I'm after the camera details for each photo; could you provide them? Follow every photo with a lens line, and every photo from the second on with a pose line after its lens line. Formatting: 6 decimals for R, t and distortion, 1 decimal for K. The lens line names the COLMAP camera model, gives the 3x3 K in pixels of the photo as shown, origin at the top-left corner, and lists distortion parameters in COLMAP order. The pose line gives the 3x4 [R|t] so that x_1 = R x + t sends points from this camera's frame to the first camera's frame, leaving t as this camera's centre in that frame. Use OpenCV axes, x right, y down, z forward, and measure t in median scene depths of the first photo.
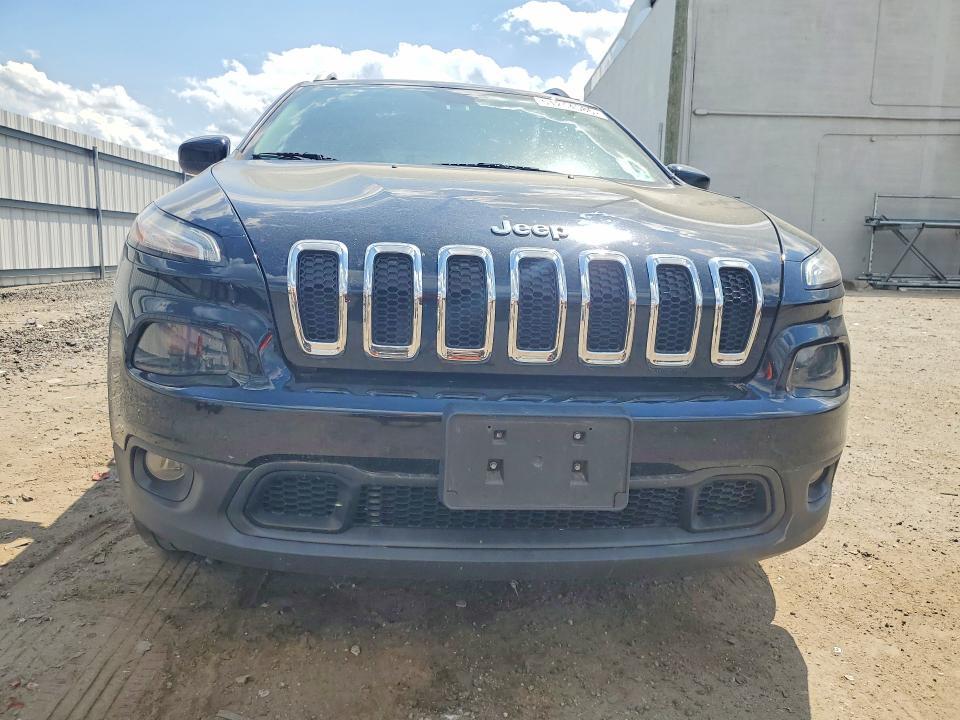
lens RADIAL K [[747.2, 0, 471.3], [0, 747.2, 348.9], [0, 0, 1]] dist [0.019893, 0.006093]
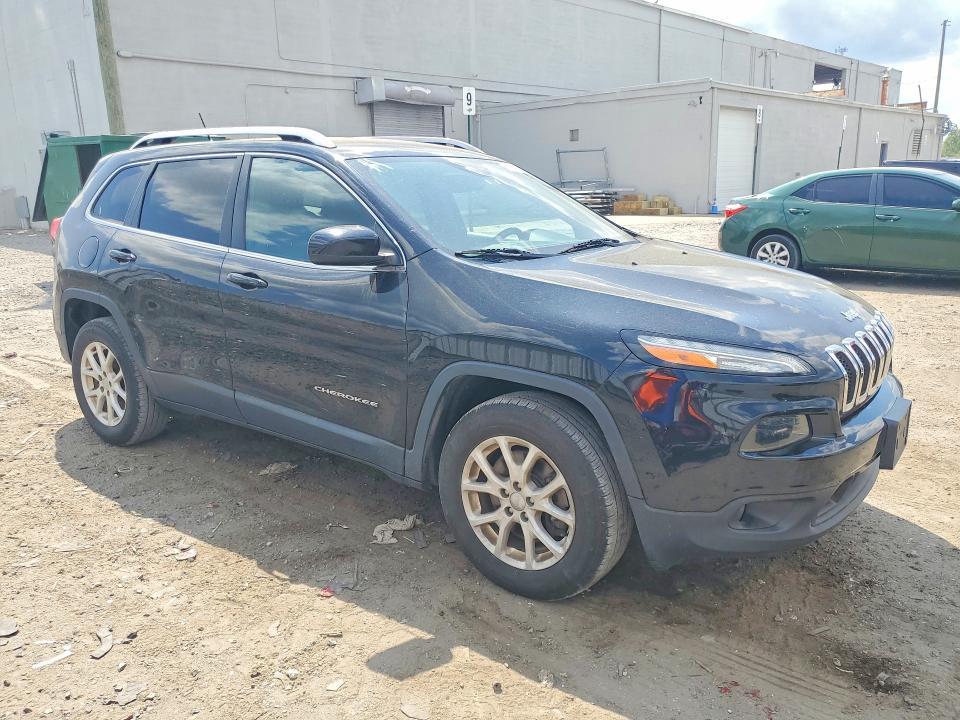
lens RADIAL K [[747.2, 0, 471.3], [0, 747.2, 348.9], [0, 0, 1]] dist [0.019893, 0.006093]
pose [[0.690439, -0.208398, 0.692722, -0.138037], [0.144578, 0.978038, 0.150132, -0.035894], [-0.708795, -0.003505, 0.705406, 0.027171]]
